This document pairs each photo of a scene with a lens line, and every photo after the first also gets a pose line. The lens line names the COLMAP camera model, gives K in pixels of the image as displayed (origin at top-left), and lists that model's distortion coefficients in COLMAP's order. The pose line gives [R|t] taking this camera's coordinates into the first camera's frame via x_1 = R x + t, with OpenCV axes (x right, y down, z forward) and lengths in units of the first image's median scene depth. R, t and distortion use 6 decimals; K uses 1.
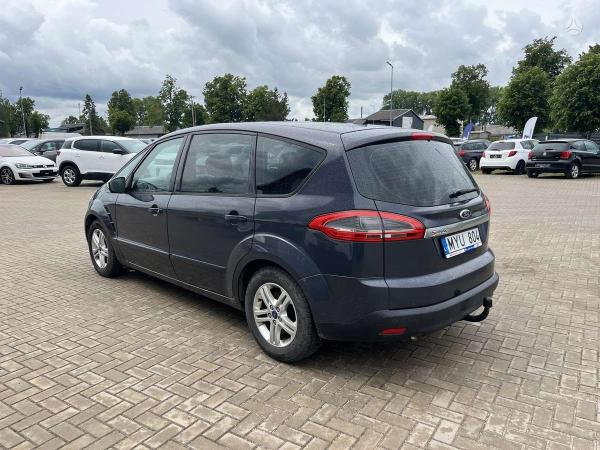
lens RADIAL K [[449.1, 0, 297.4], [0, 449.1, 227.6], [0, 0, 1]] dist [0.080875, -0.102945]
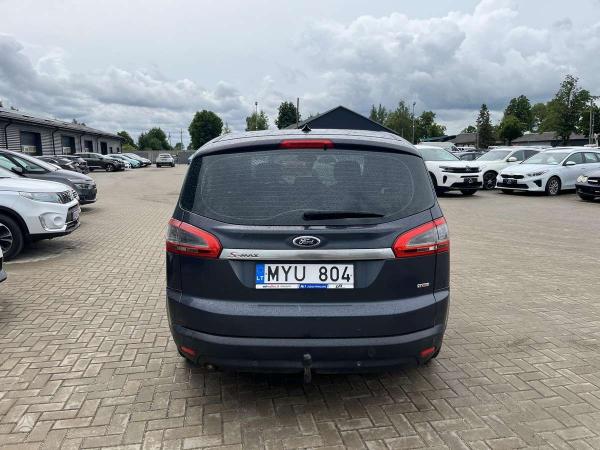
lens RADIAL K [[449.1, 0, 297.4], [0, 449.1, 227.6], [0, 0, 1]] dist [0.080875, -0.102945]
pose [[0.691438, 0.119186, -0.712536, 0.946560], [-0.131391, 0.990595, 0.038196, -0.085173], [0.710387, 0.067211, 0.700595, 0.448920]]
